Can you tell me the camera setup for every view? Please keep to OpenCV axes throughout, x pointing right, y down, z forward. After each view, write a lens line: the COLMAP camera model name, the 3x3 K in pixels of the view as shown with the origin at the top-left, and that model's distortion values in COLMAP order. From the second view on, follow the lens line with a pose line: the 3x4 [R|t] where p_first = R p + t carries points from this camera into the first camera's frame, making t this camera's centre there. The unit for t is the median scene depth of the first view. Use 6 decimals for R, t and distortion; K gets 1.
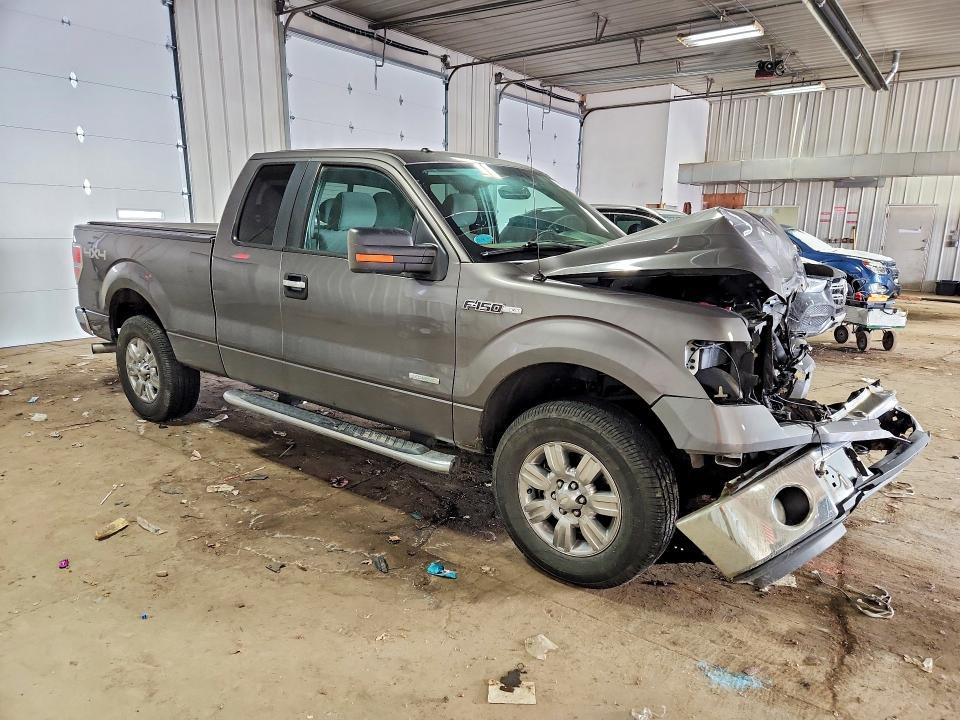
lens RADIAL K [[620.4, 0, 488.7], [0, 620.4, 359.0], [0, 0, 1]] dist [0.034256, -0.003364]
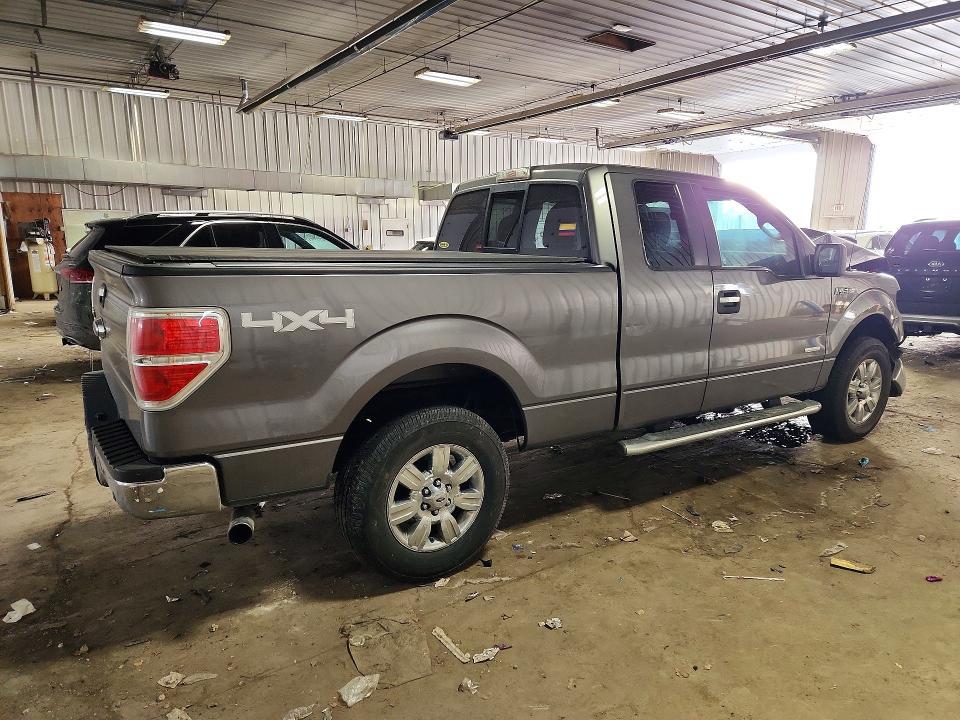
lens RADIAL K [[620.4, 0, 489.6], [0, 620.4, 363.7], [0, 0, 1]] dist [0.034256, -0.003364]
pose [[0.355156, -0.204469, 0.912172, -1.286629], [0.202827, 0.969395, 0.138325, -0.218113], [-0.912538, 0.135886, 0.385758, 0.872346]]
